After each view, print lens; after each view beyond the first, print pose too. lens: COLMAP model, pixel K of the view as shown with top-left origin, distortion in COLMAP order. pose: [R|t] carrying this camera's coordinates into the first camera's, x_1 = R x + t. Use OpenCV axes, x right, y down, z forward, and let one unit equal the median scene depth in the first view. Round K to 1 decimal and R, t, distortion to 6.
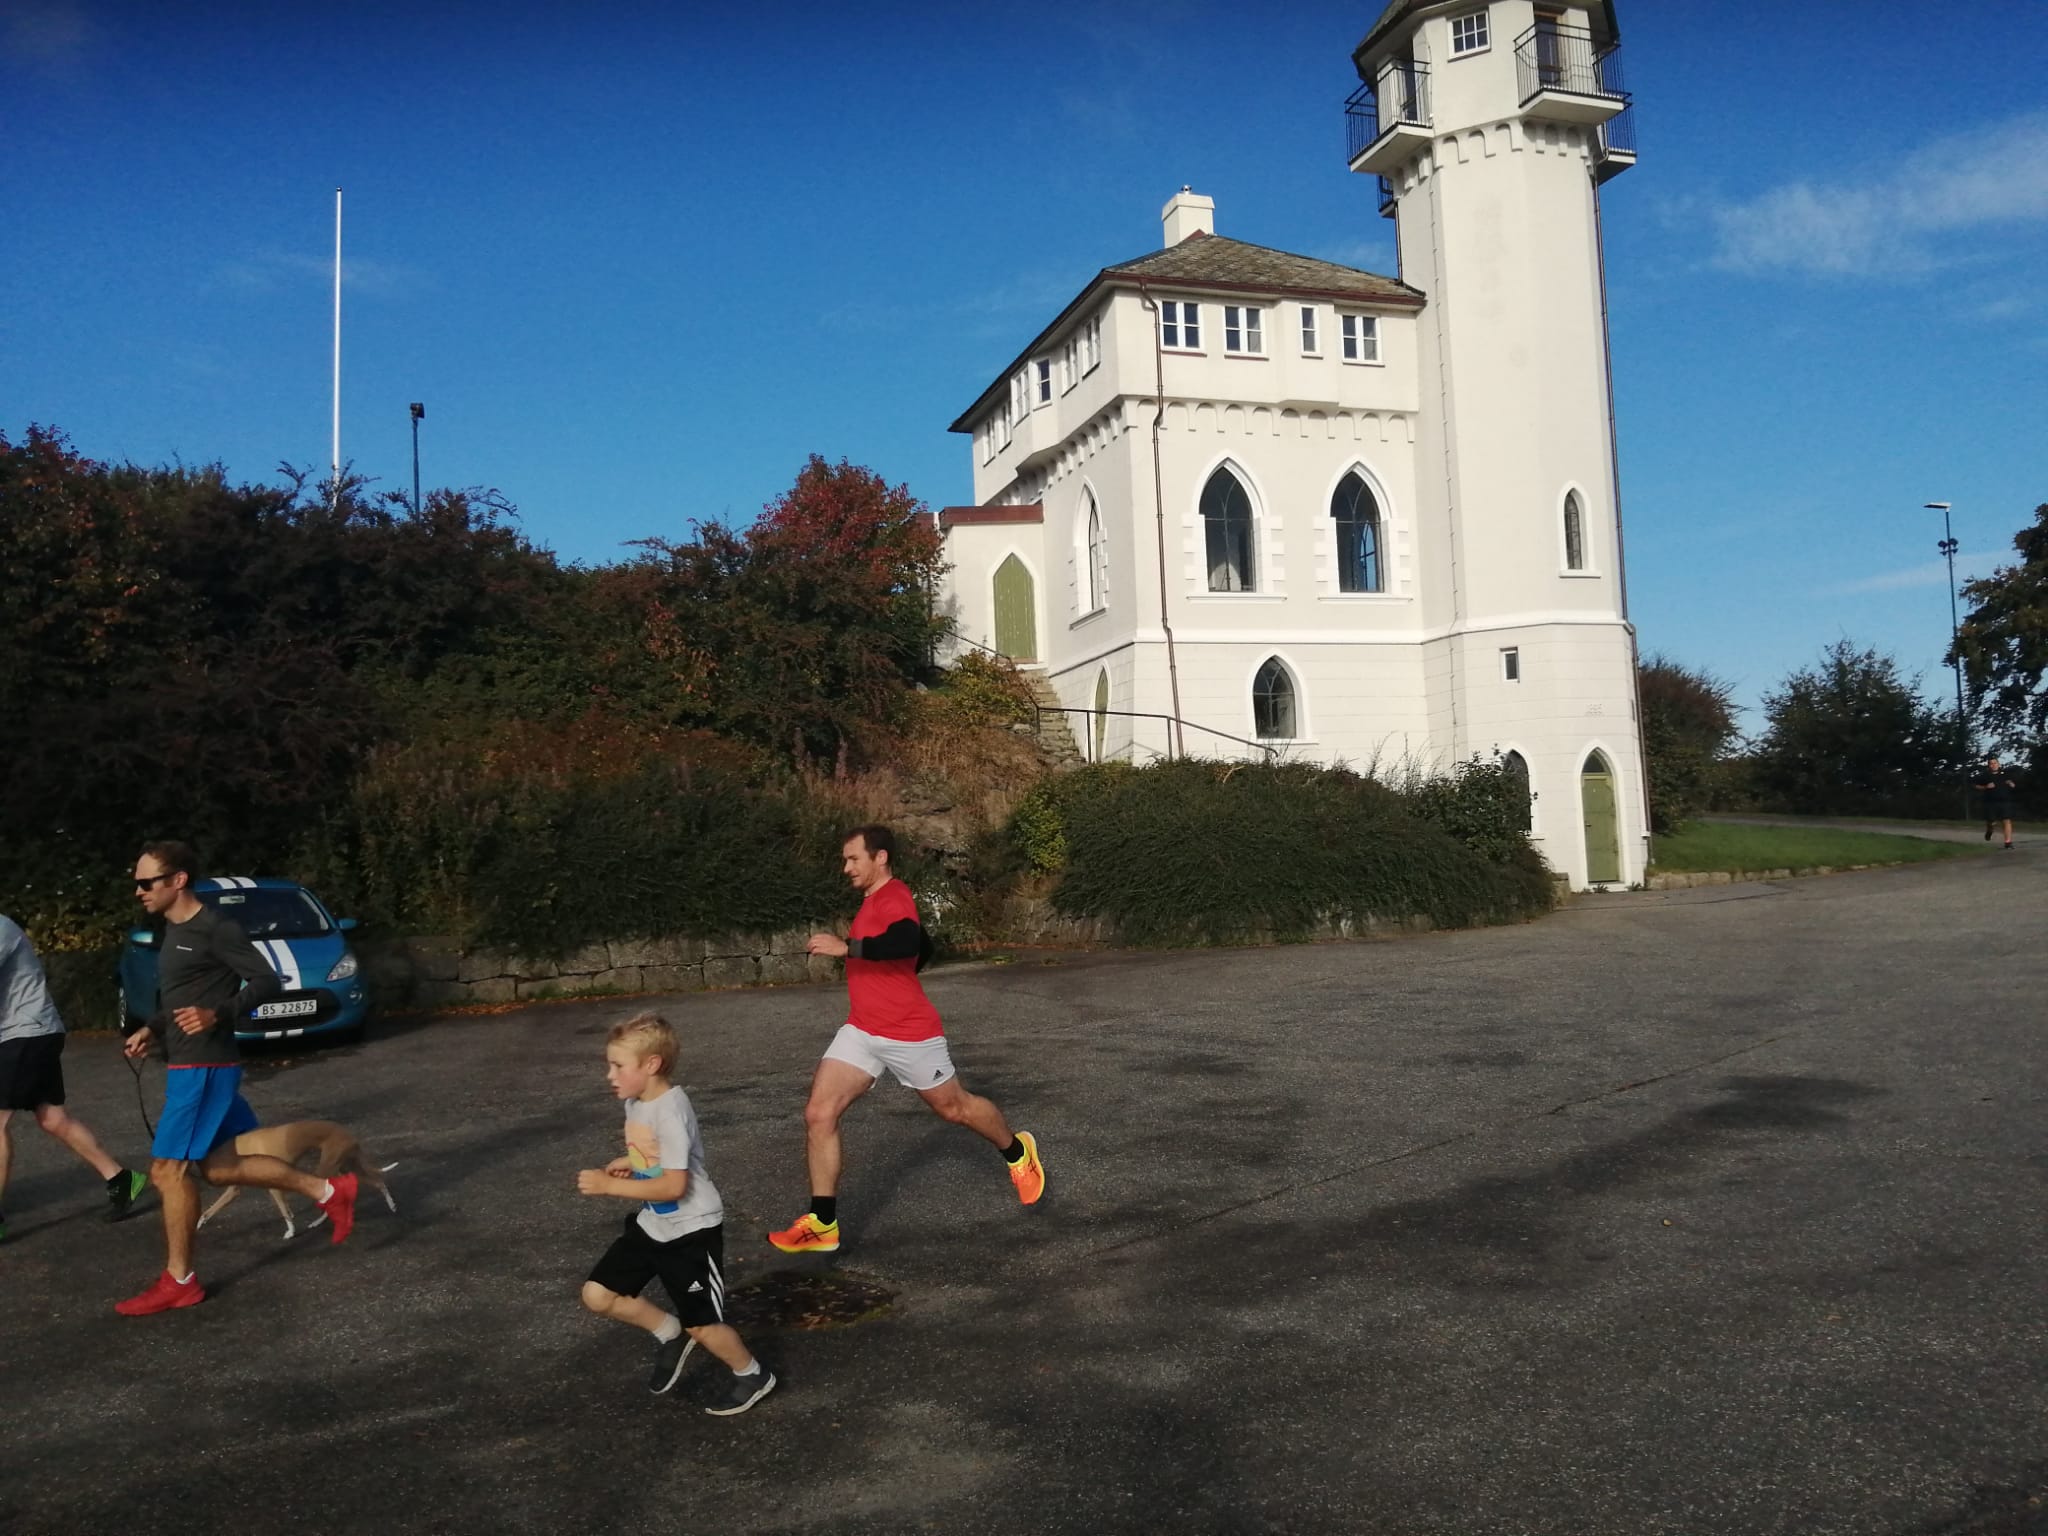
lens RADIAL K [[1549.0, 0, 1024.0], [0, 1549.0, 768.0], [0, 0, 1]] dist [-0.008577, -0.006423]
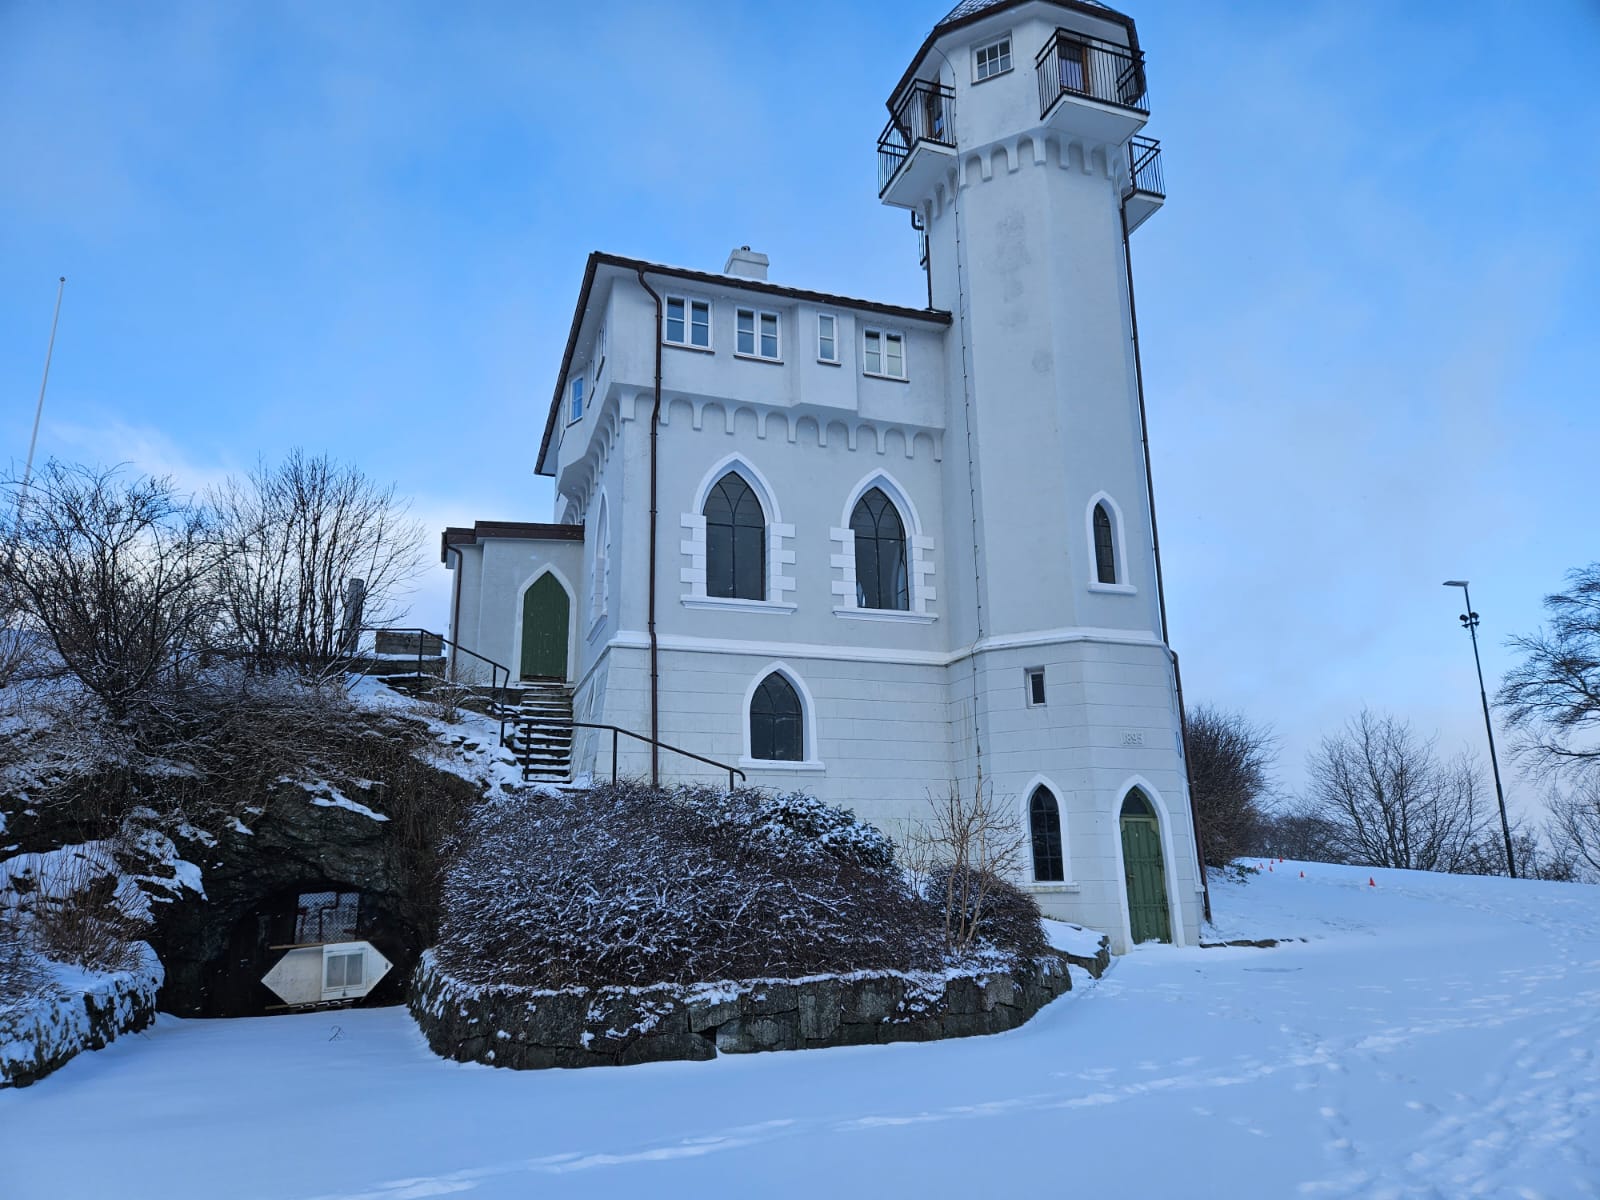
lens RADIAL K [[1056.4, 0, 769.3], [0, 1056.4, 600.5], [0, 0, 1]] dist [0.053950, -0.000912]
pose [[0.999454, 0.032945, 0.002400, 0.154046], [-0.031919, 0.981913, -0.186624, 0.003514], [-0.008505, 0.186446, 0.982428, 0.383719]]
